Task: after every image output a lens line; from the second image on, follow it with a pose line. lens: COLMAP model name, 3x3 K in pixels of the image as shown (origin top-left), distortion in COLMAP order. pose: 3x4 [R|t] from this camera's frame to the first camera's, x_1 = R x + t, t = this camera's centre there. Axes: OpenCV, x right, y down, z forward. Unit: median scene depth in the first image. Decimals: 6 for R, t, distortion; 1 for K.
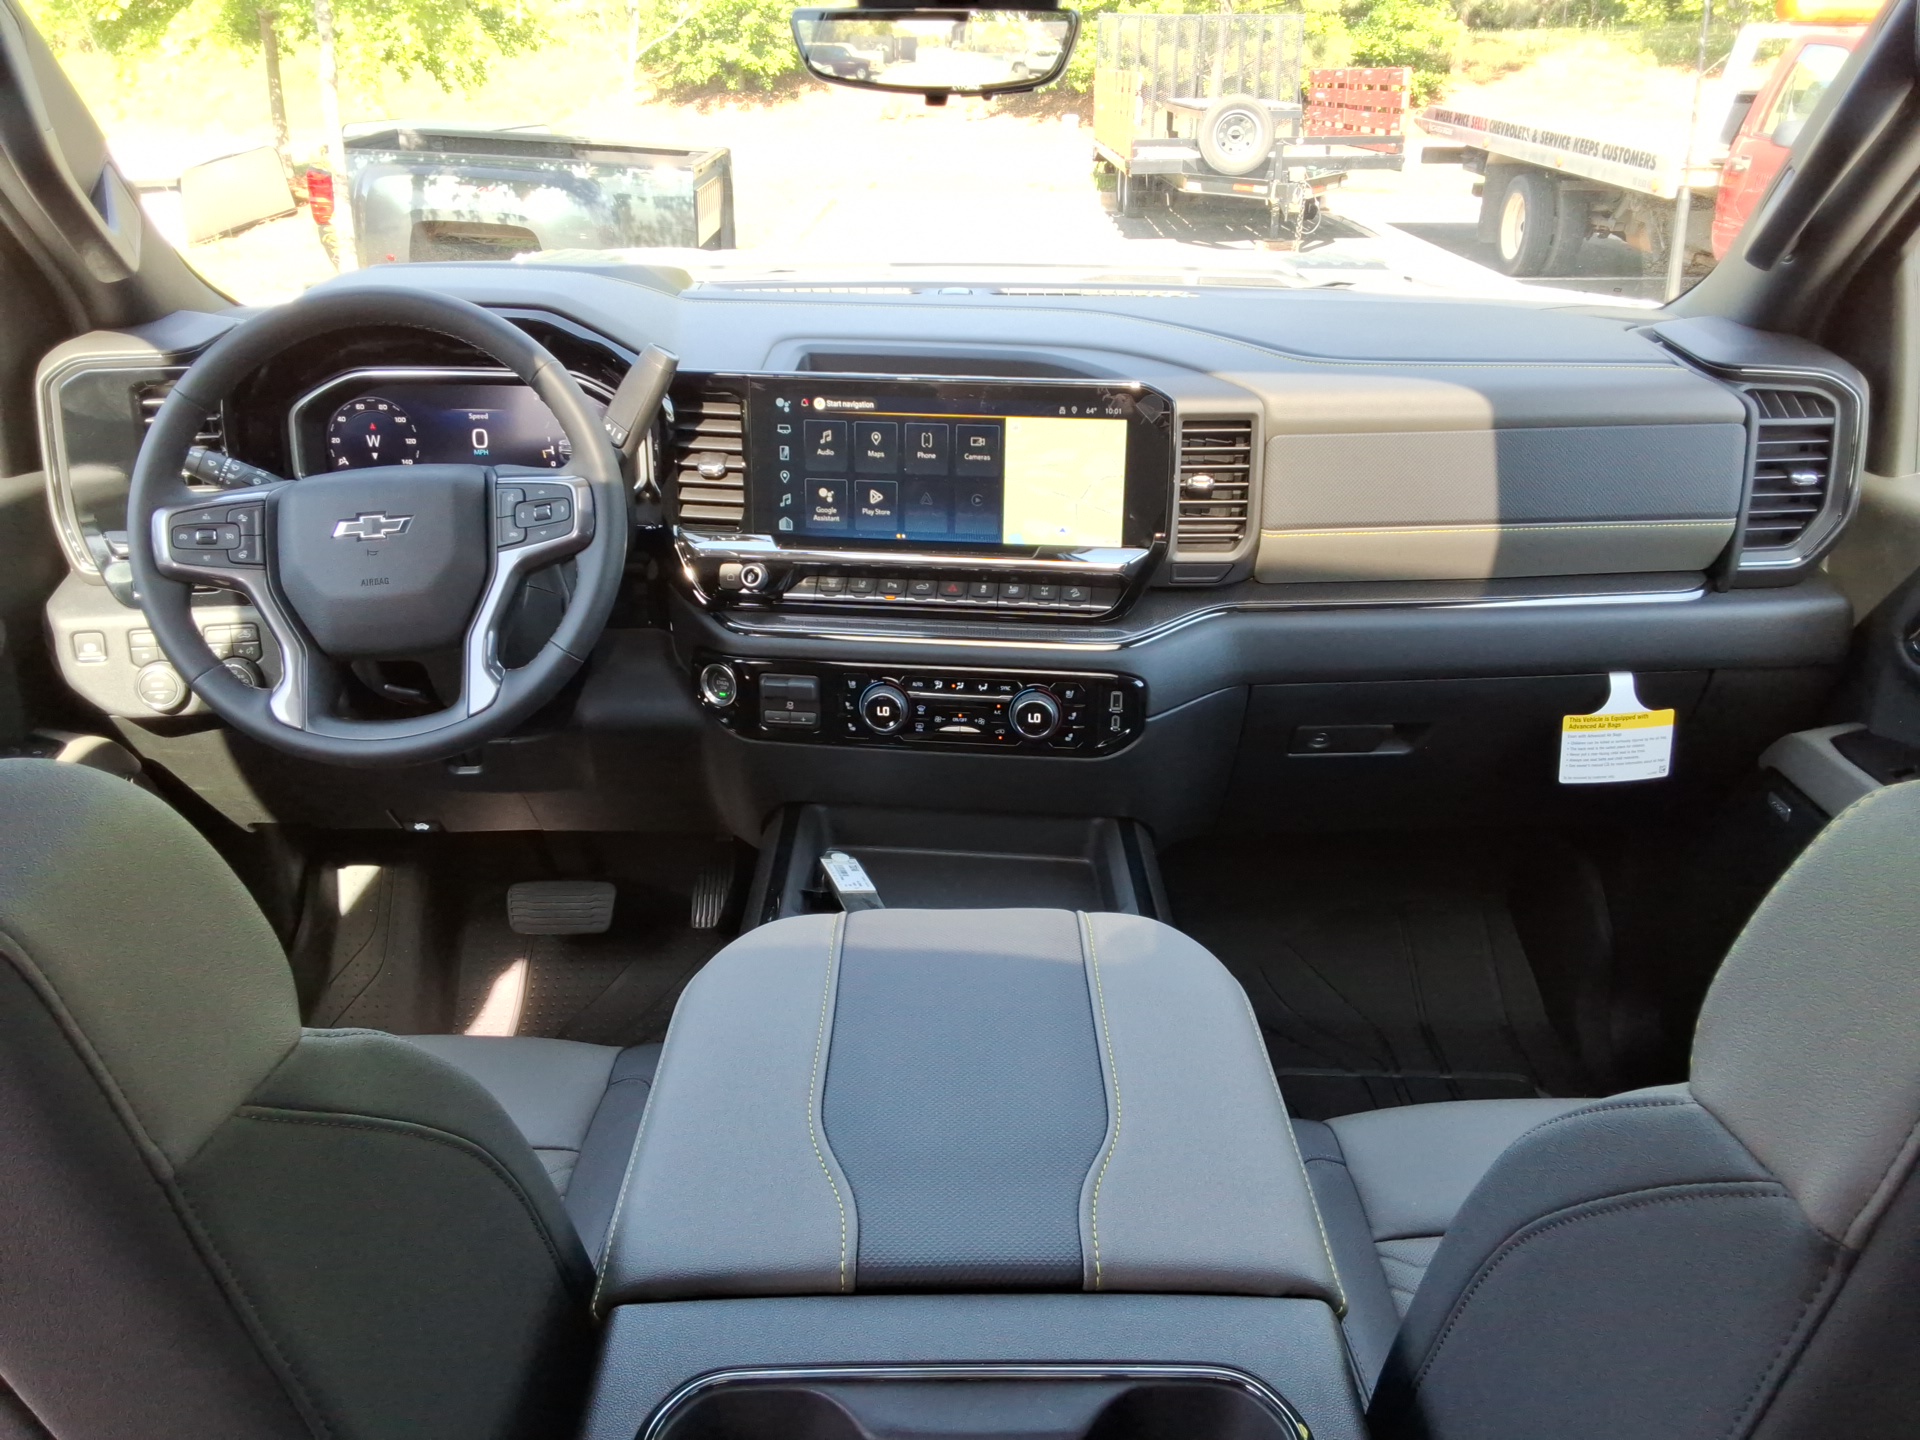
lens RADIAL K [[1667.2, 0, 960.5], [0, 1667.2, 717.2], [0, 0, 1]] dist [0.151590, -0.153031]
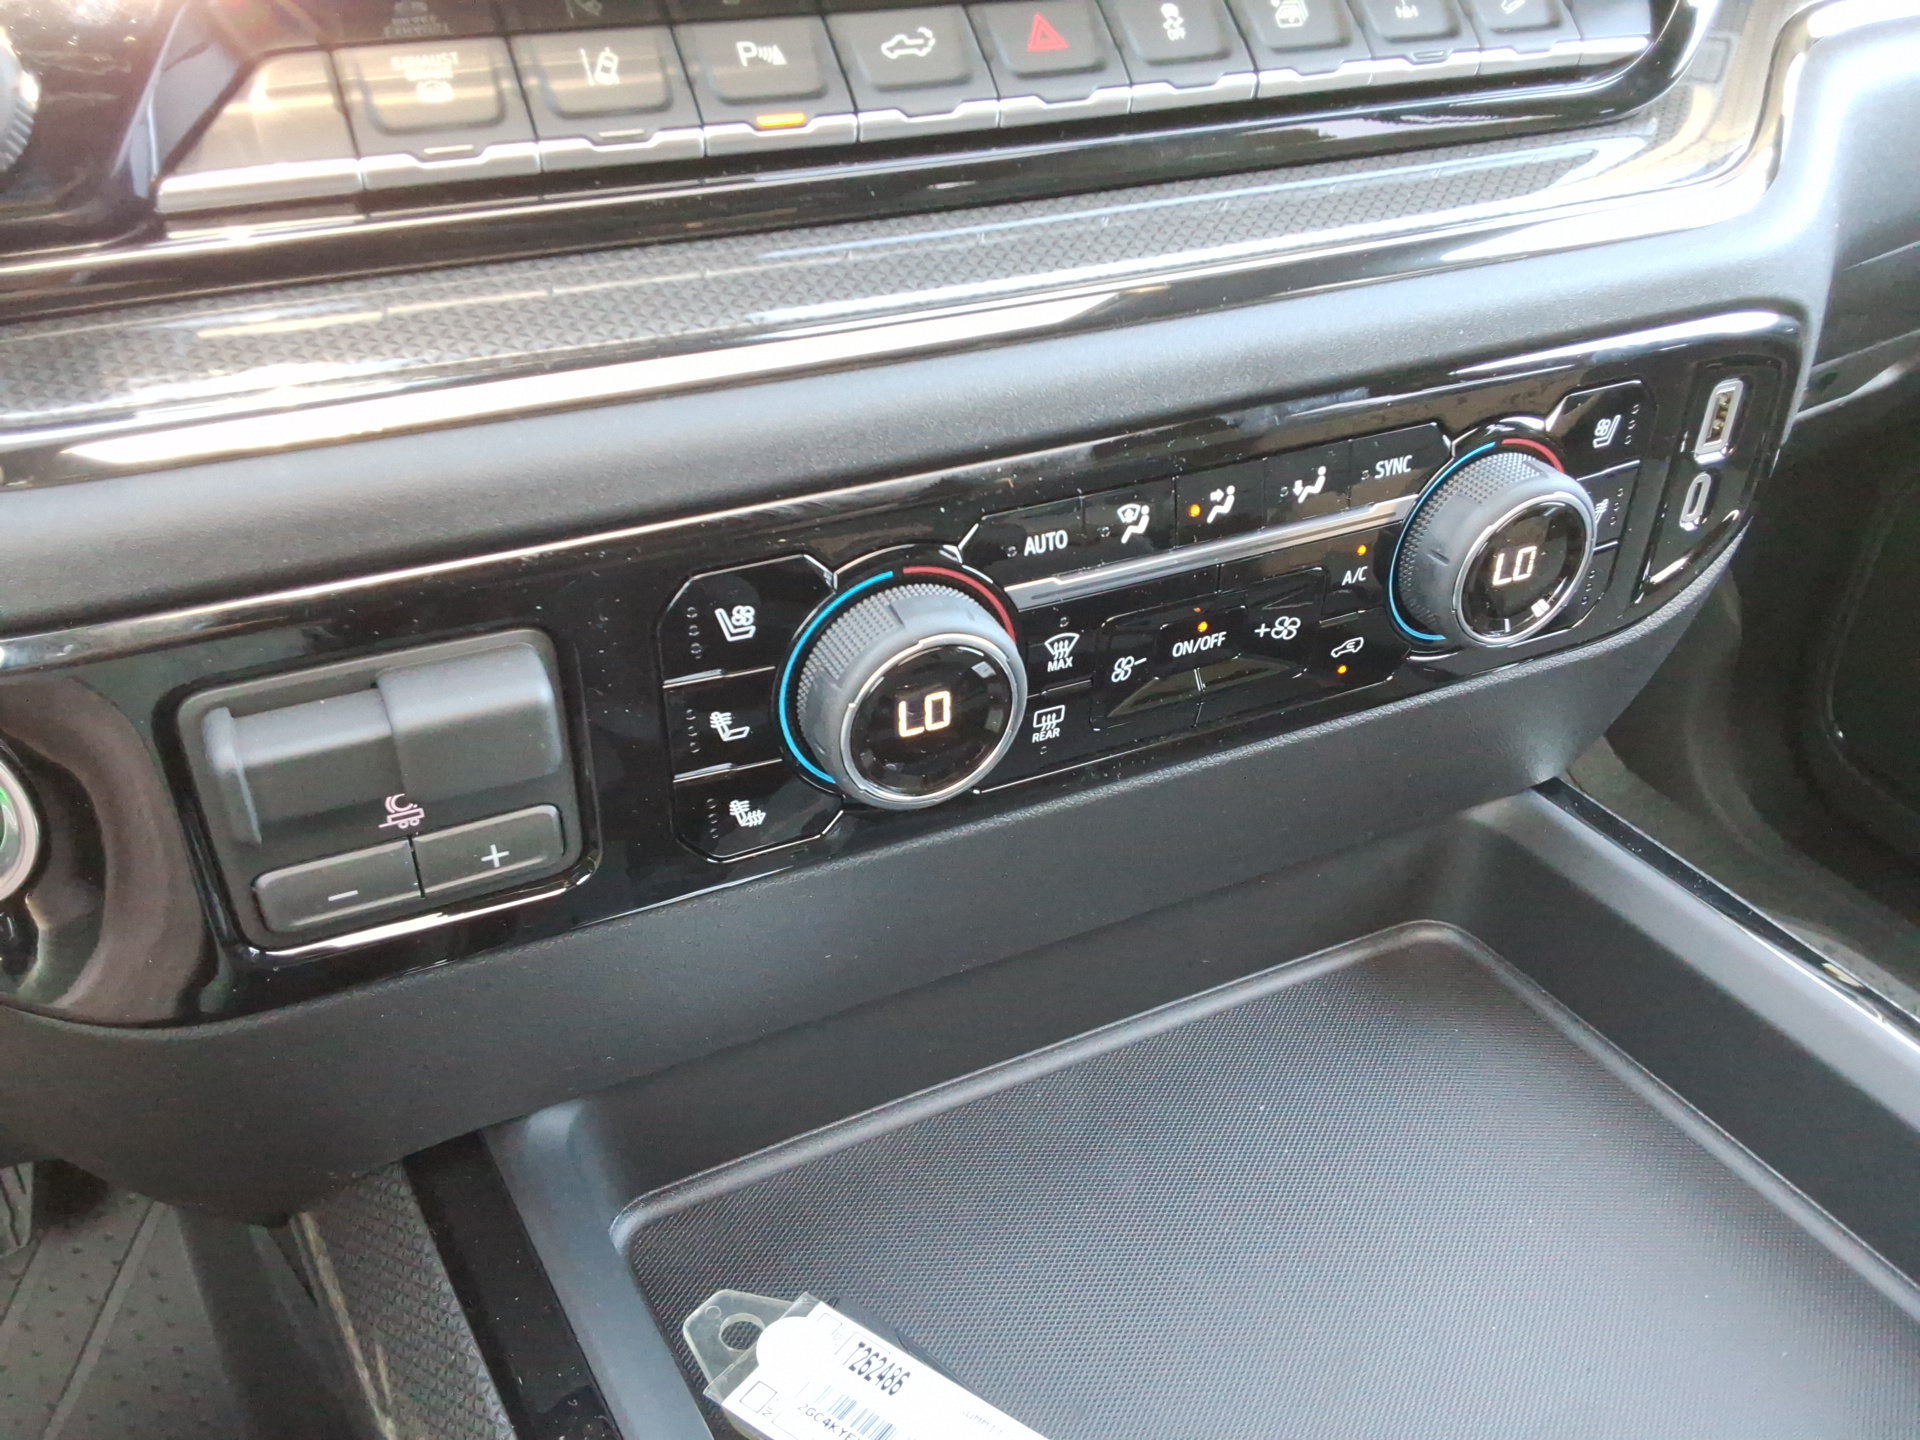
lens RADIAL K [[1529.6, 0, 961.3], [0, 1529.6, 721.6], [0, 0, 1]] dist [0.119980, -0.196262]
pose [[0.839099, -0.303811, 0.451234, -0.125447], [0.154835, 0.928584, 0.337280, -0.064296], [-0.521478, -0.213144, 0.826214, 0.827956]]
